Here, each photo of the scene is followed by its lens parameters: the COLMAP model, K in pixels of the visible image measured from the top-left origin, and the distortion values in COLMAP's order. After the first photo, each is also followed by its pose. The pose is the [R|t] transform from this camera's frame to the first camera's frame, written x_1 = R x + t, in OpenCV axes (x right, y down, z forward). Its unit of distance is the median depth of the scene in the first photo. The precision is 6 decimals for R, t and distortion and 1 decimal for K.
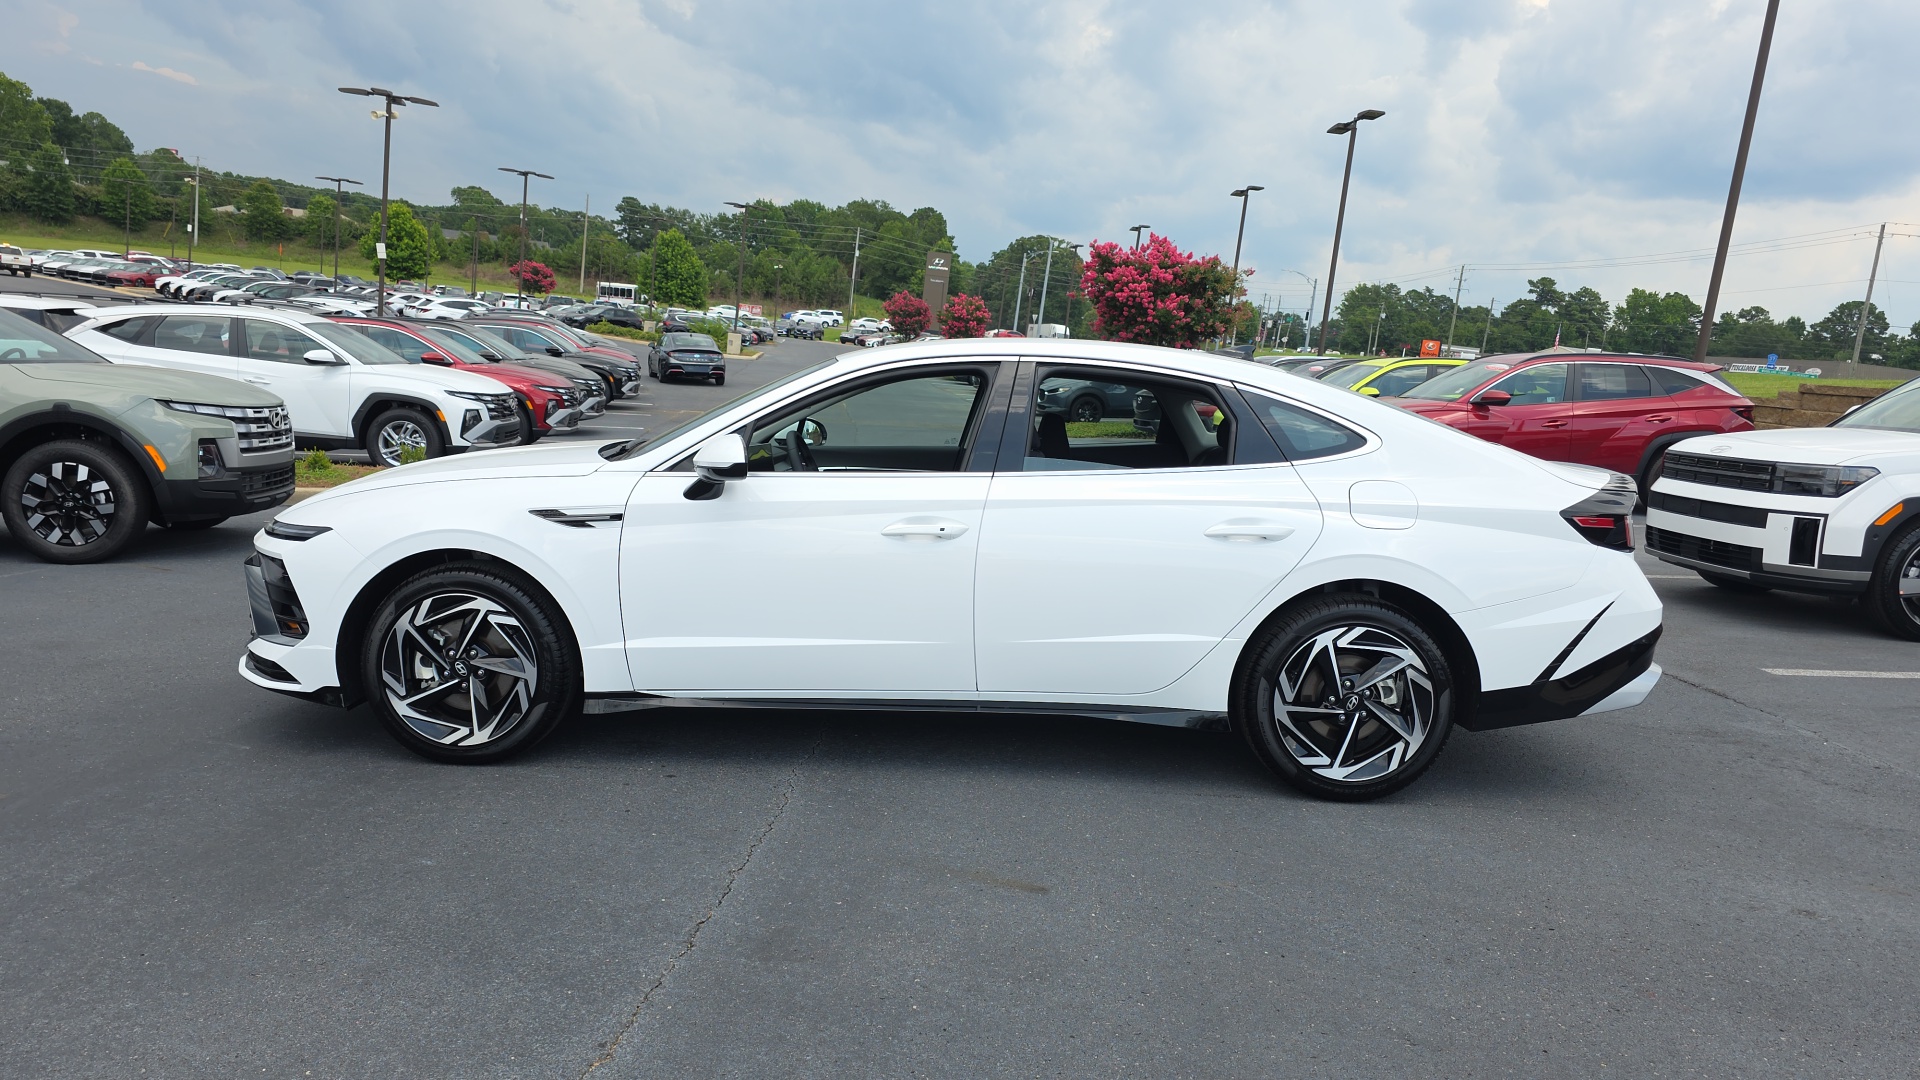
lens RADIAL K [[1255.9, 0, 960.0], [0, 1255.9, 540.0], [0, 0, 1]] dist [0.059277, -0.045103]
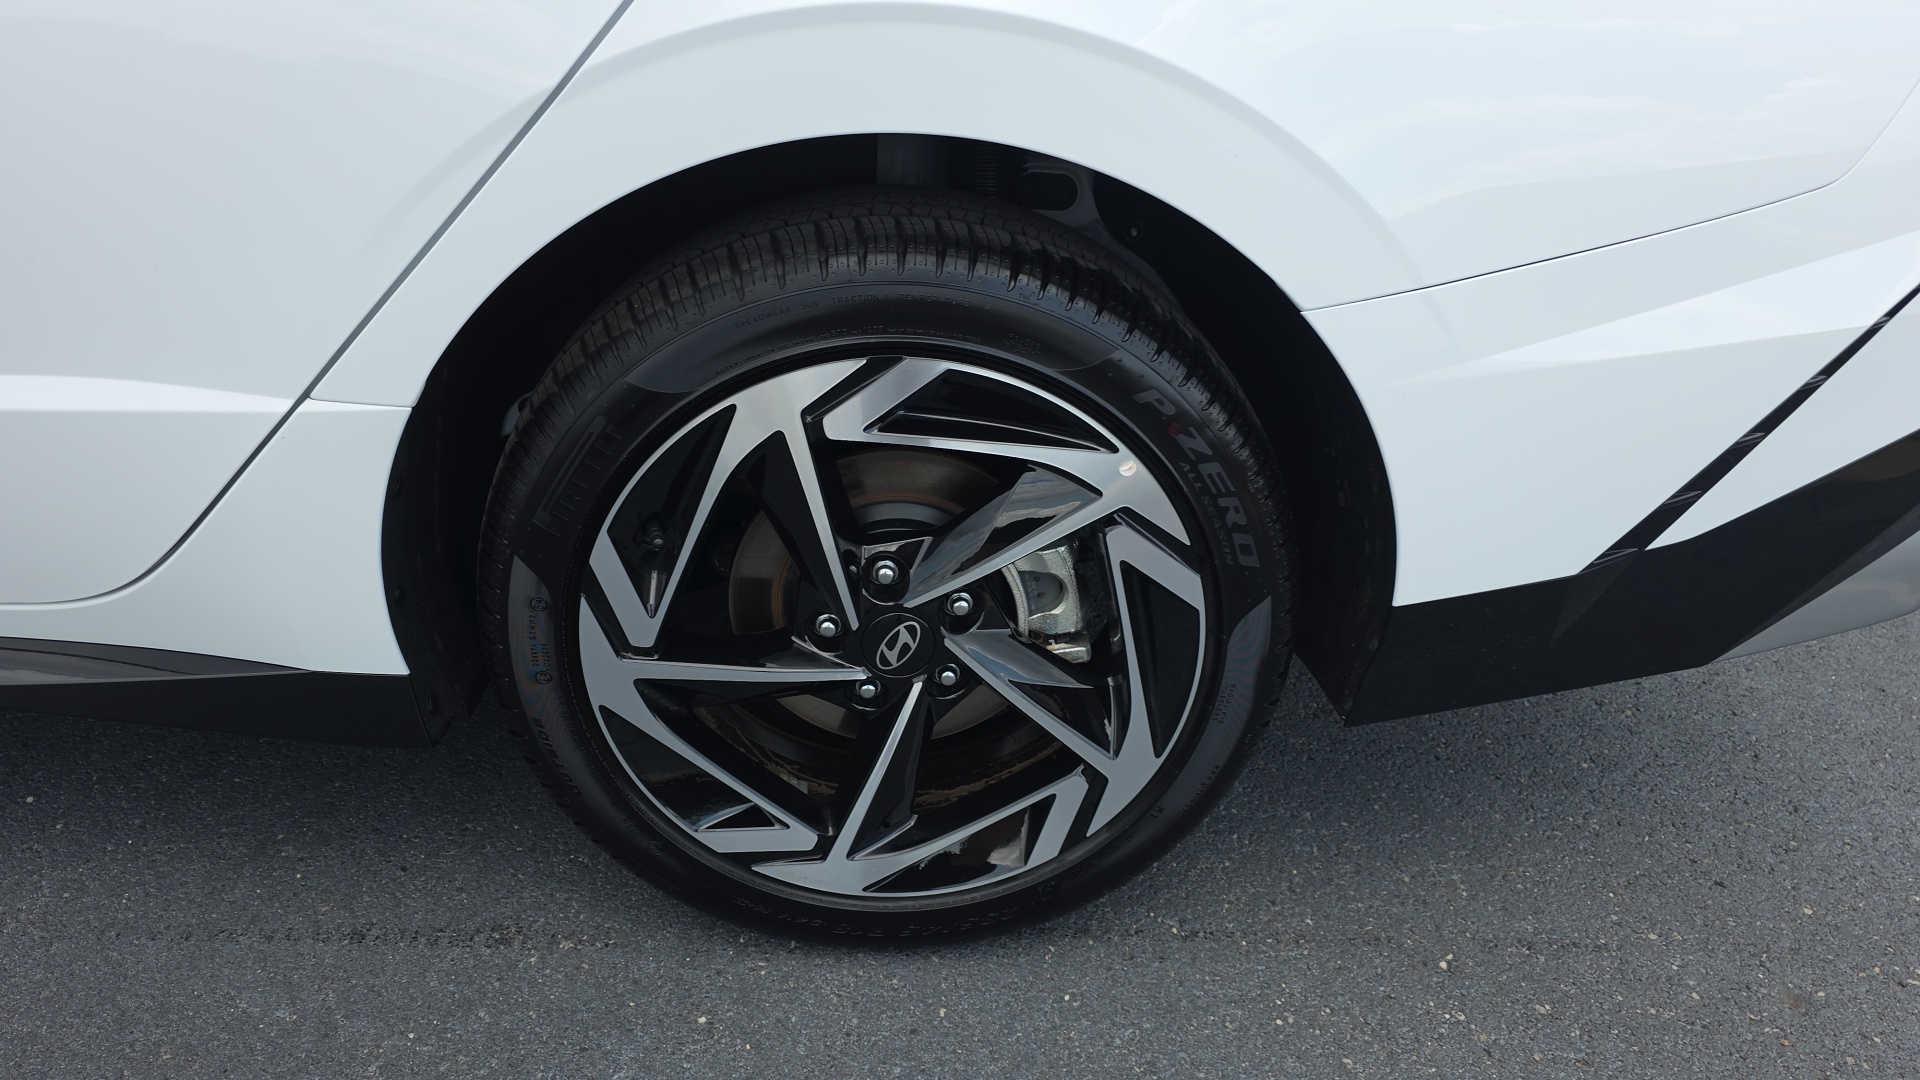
lens RADIAL K [[1255.9, 0, 960.0], [0, 1255.9, 540.0], [0, 0, 1]] dist [0.059277, -0.045103]
pose [[0.997523, 0.003345, 0.070268, 0.305023], [-0.027025, 0.940446, 0.338868, 0.022642], [-0.064950, -0.339928, 0.938206, 0.768132]]
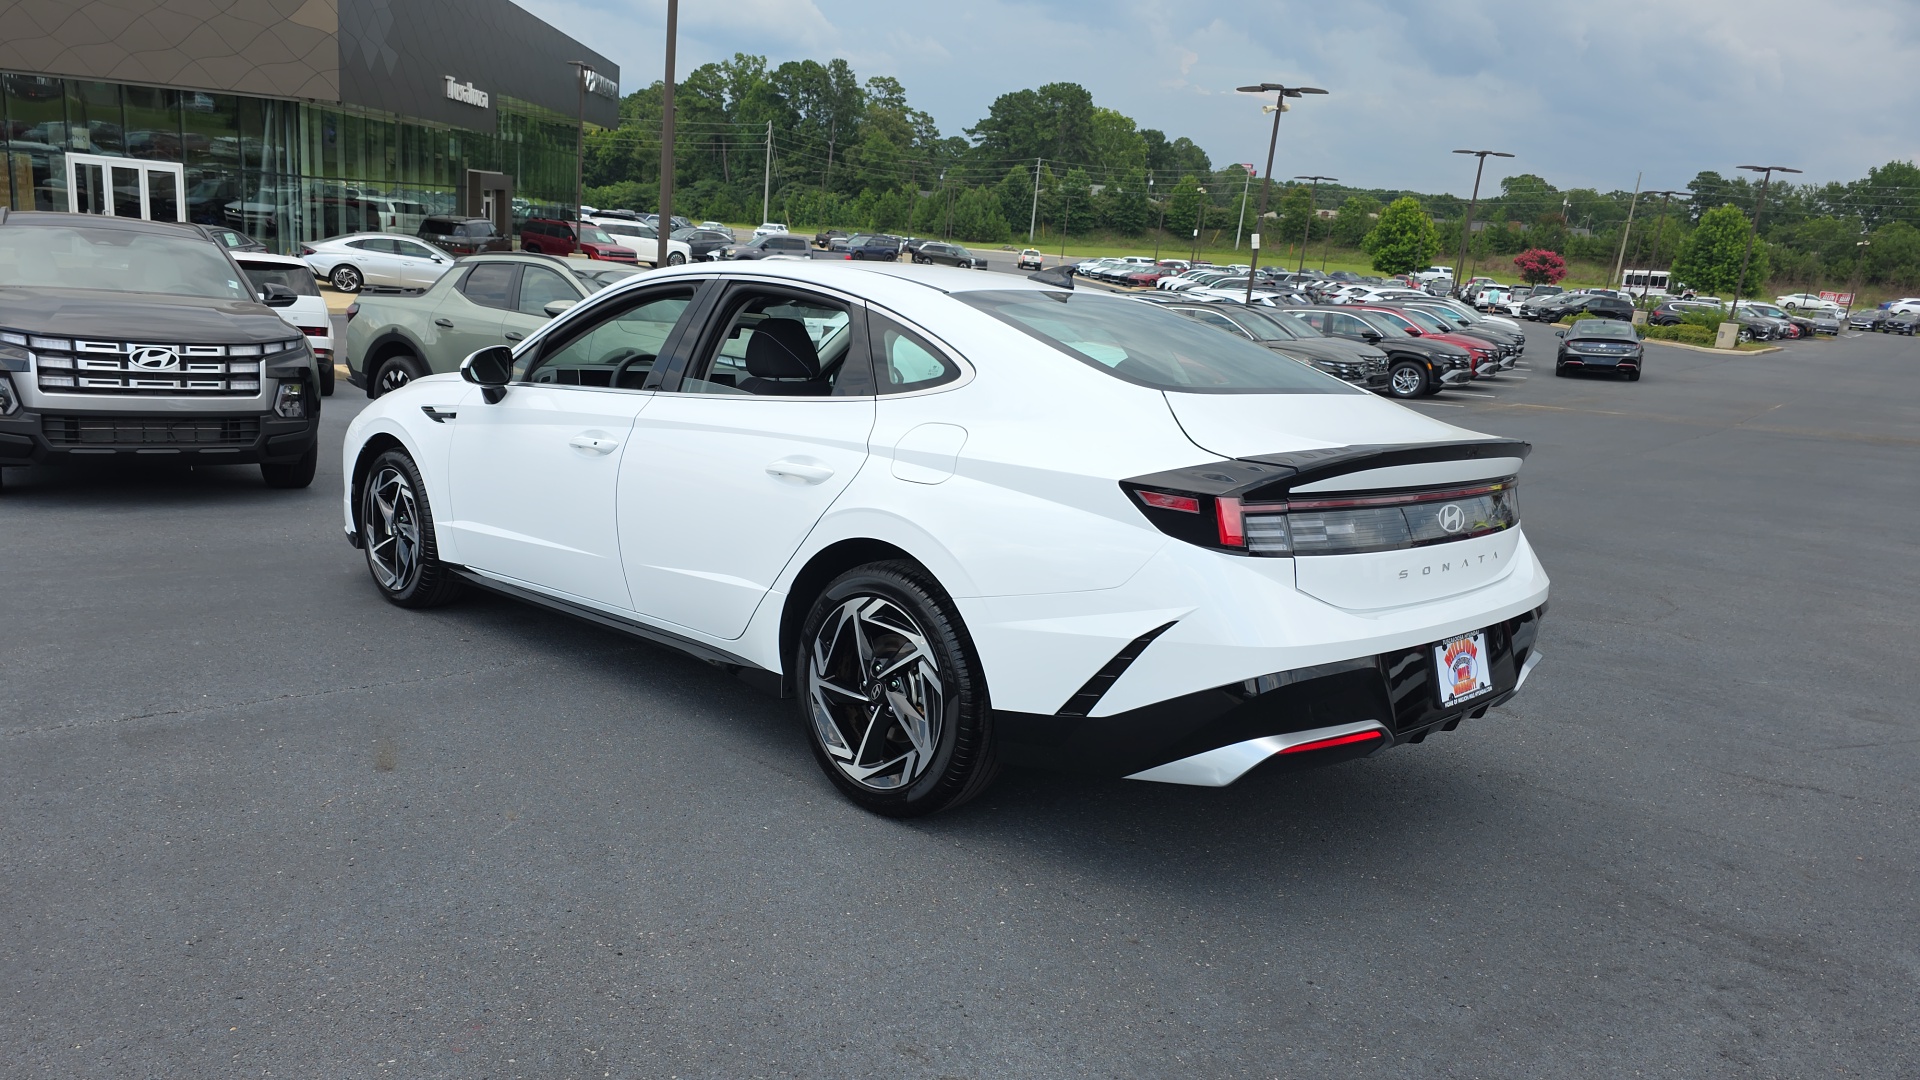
lens RADIAL K [[1305.6, 0, 960.0], [0, 1305.6, 540.0], [0, 0, 1]] dist [0.063534, -0.058974]
pose [[0.730720, 0.114199, -0.673058, 0.904082], [-0.116638, 0.992297, 0.041734, -0.009100], [0.672640, 0.048008, 0.738411, 0.411011]]
